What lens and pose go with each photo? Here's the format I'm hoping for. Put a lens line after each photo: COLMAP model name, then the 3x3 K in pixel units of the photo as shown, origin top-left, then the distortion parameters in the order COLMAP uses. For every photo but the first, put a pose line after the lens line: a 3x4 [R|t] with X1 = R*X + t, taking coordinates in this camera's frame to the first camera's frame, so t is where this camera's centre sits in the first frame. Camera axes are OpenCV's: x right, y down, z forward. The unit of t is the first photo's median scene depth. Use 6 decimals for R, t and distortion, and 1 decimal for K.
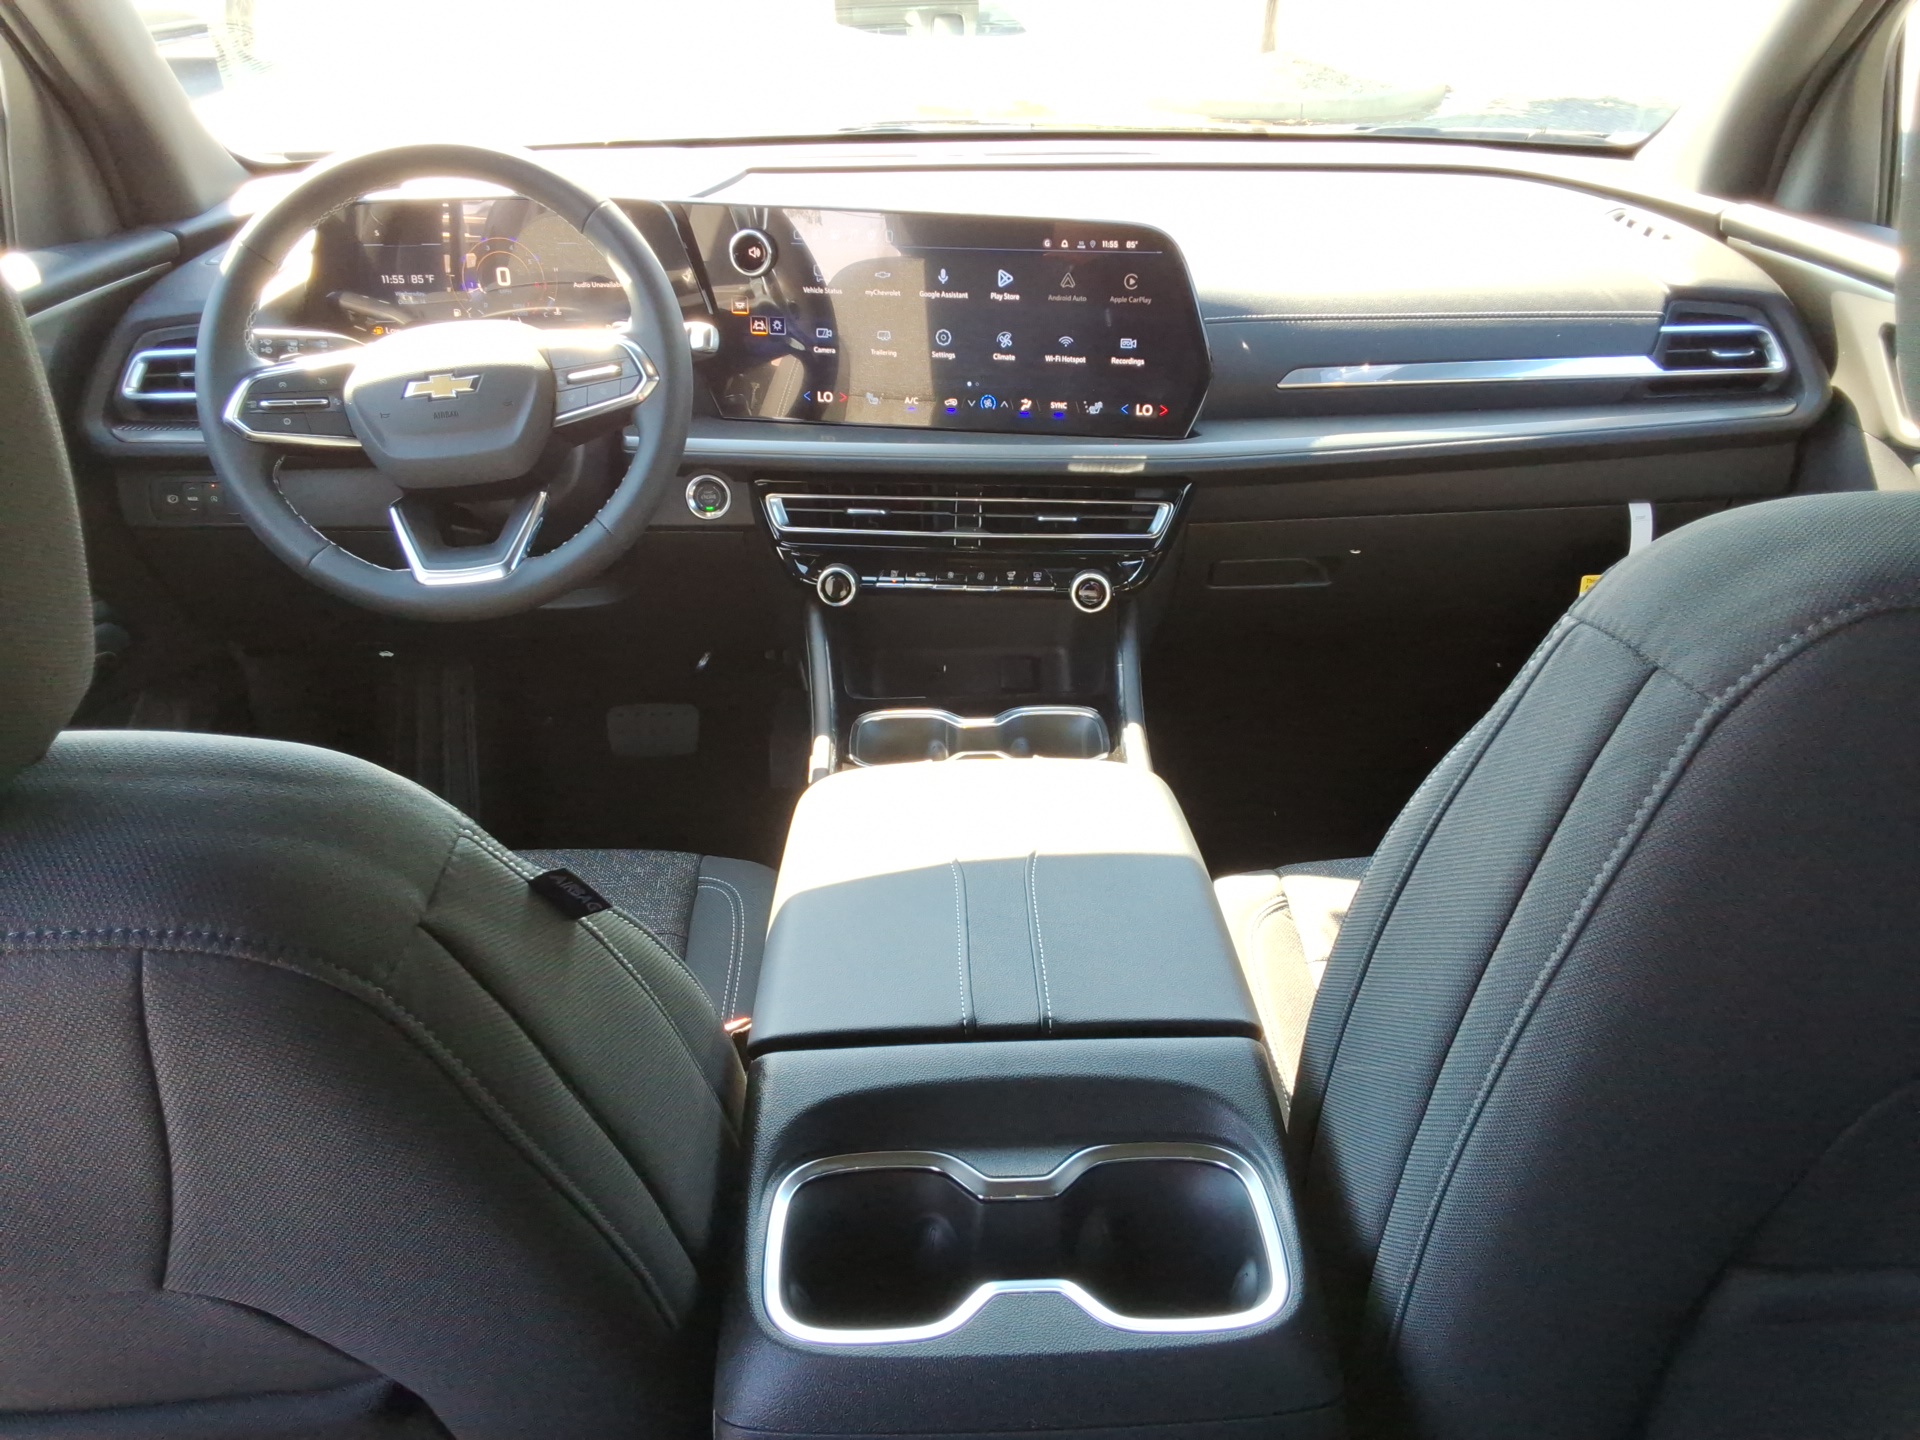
lens RADIAL K [[1558.0, 0, 982.4], [0, 1558.0, 728.5], [0, 0, 1]] dist [0.099302, -0.146546]
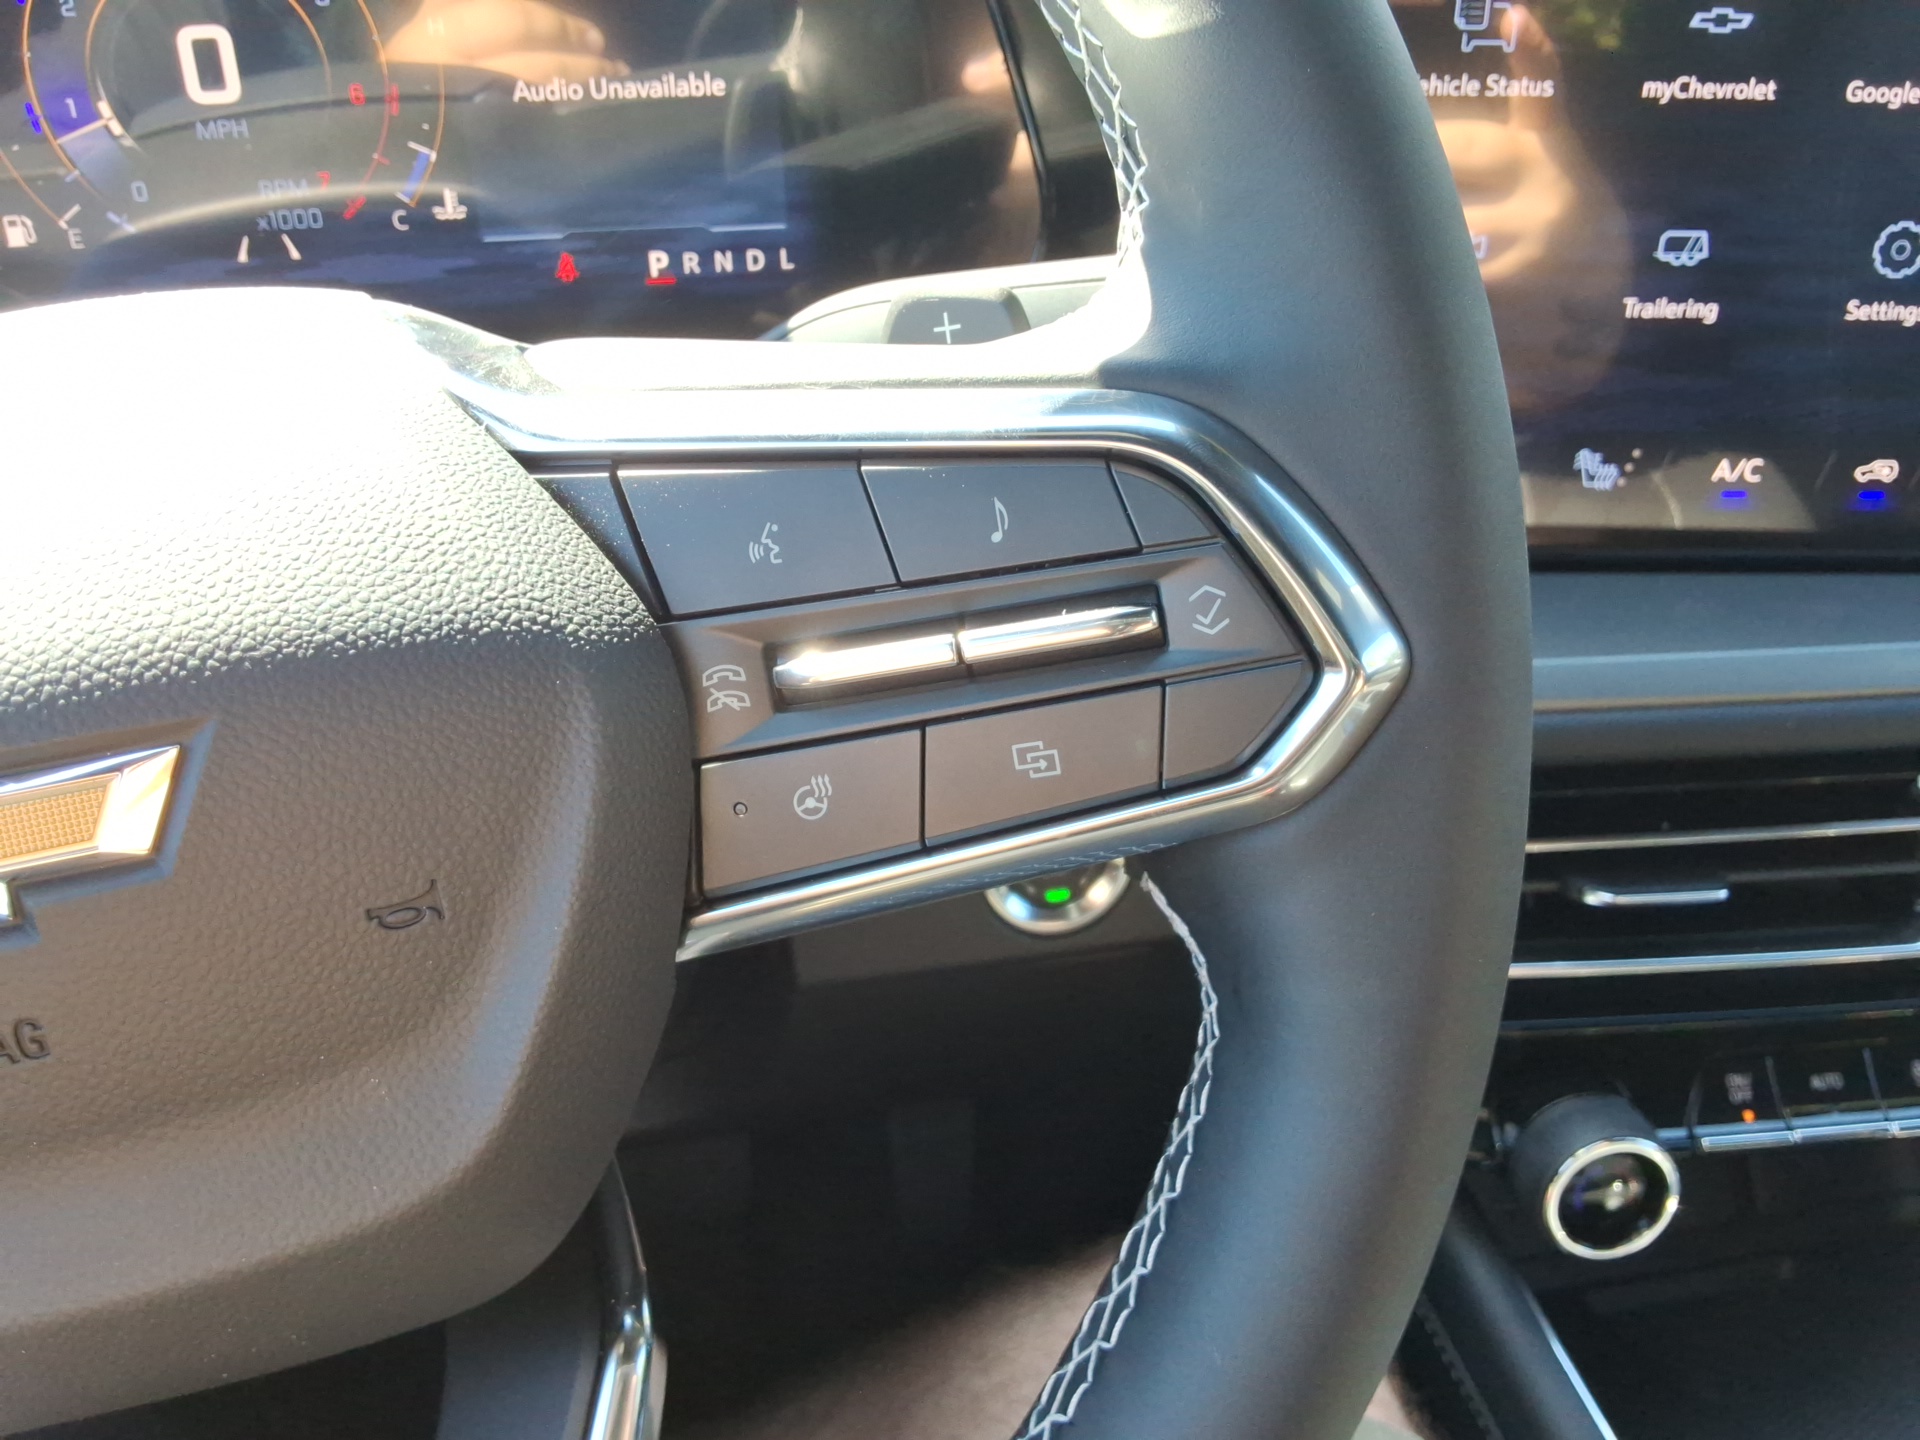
lens RADIAL K [[1558.0, 0, 998.9], [0, 1558.0, 704.4], [0, 0, 1]] dist [0.099302, -0.146546]
pose [[0.981496, -0.085285, 0.171440, -0.264707], [0.072373, 0.994147, 0.080212, -0.226198], [-0.177278, -0.066320, 0.981924, 0.829744]]
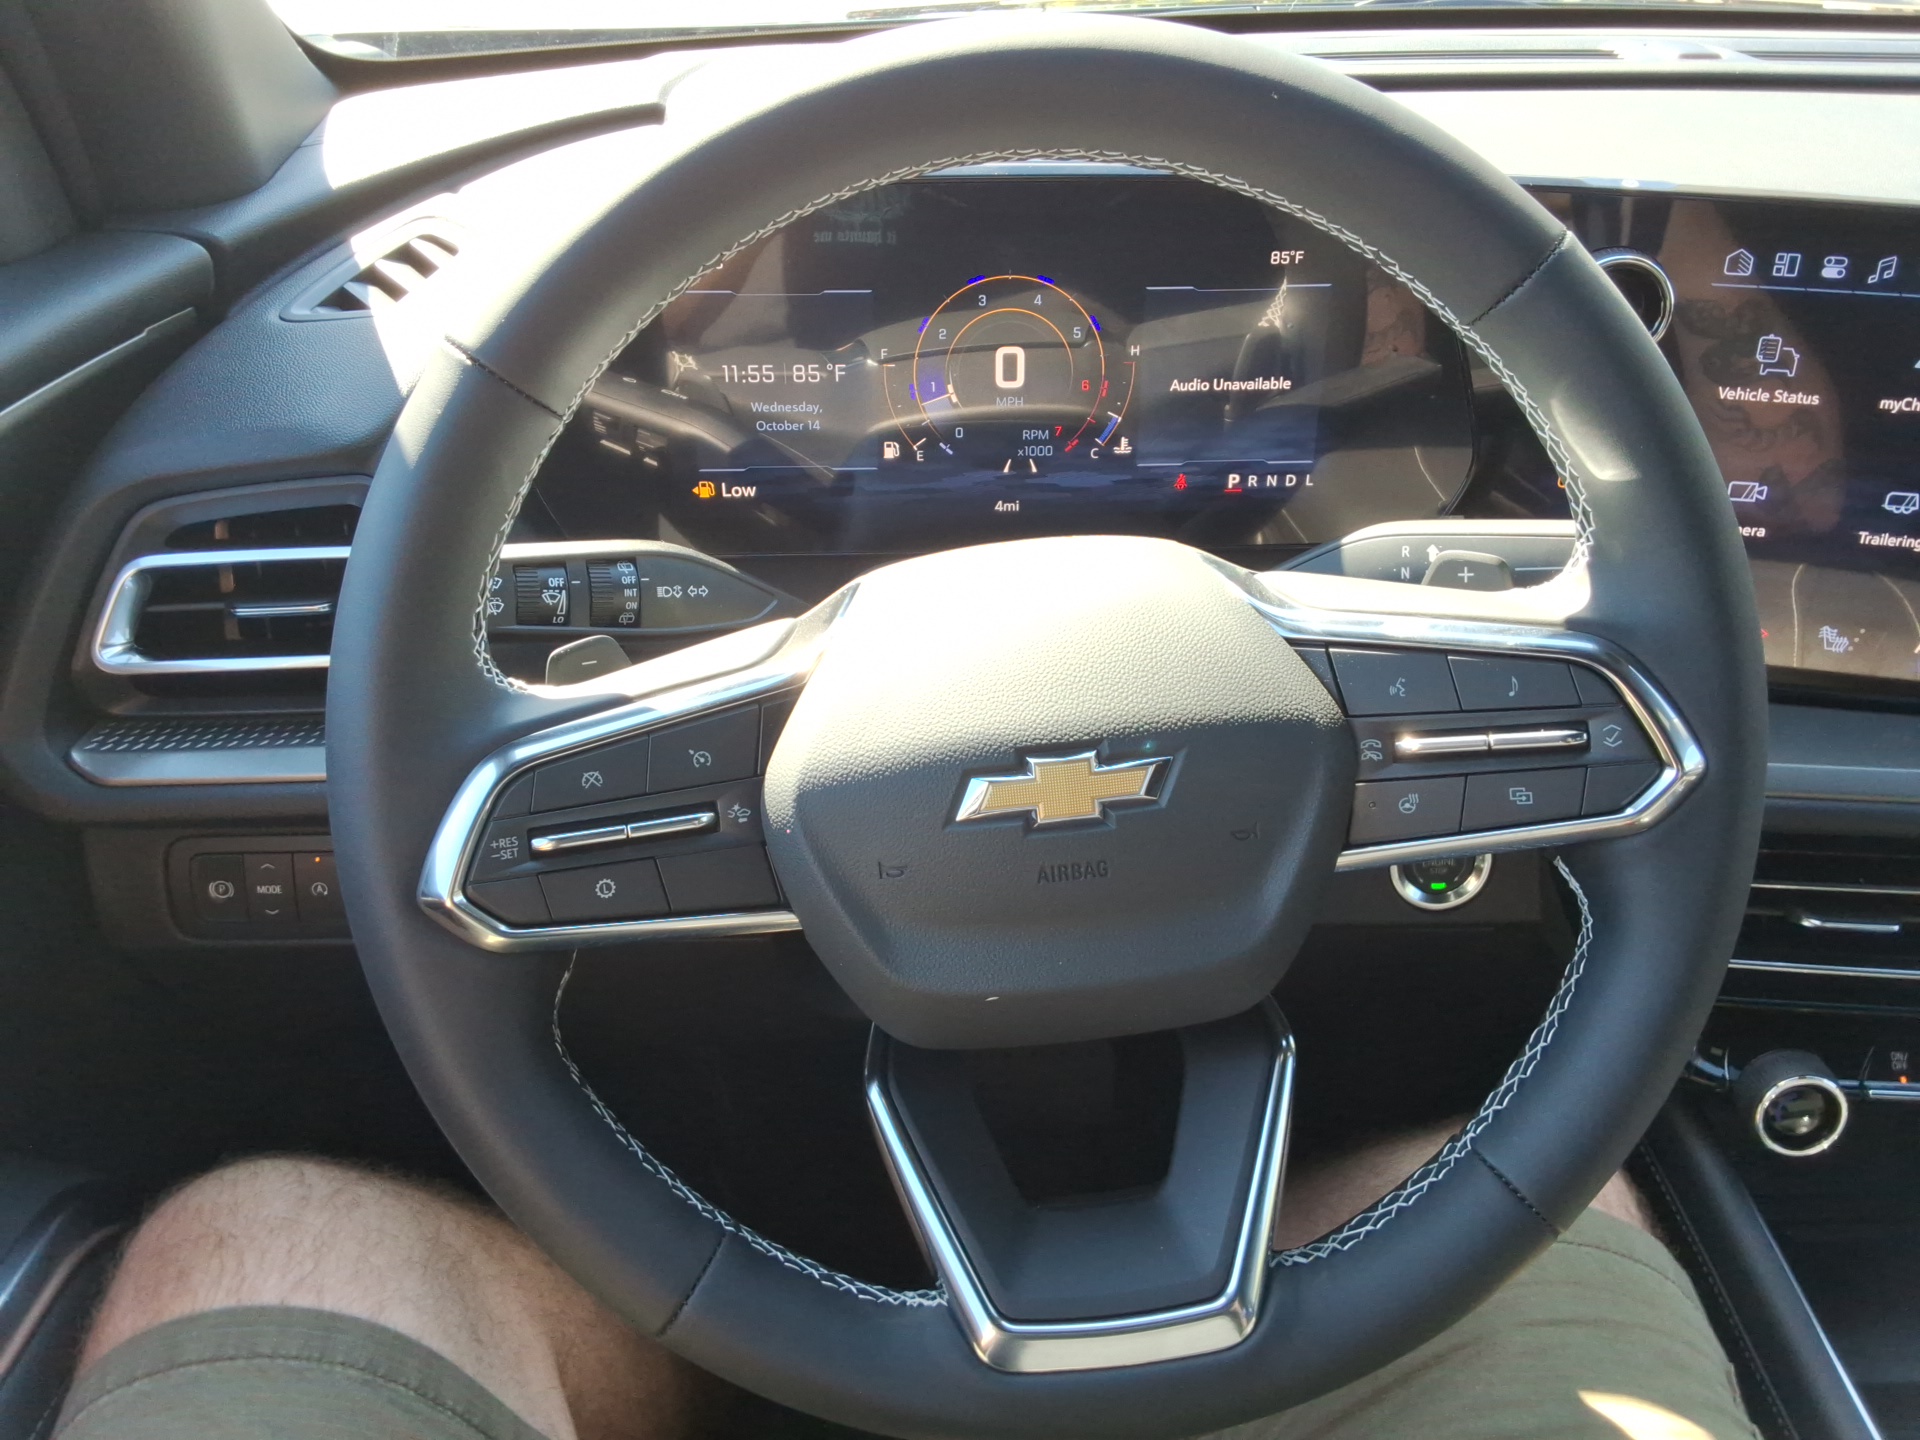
lens RADIAL K [[1558.0, 0, 992.5], [0, 1558.0, 705.7], [0, 0, 1]] dist [0.099302, -0.146546]
pose [[0.999610, 0.001572, 0.027883, -0.357104], [-0.003184, 0.998320, 0.057856, -0.246598], [-0.027745, -0.057922, 0.997936, 0.648168]]
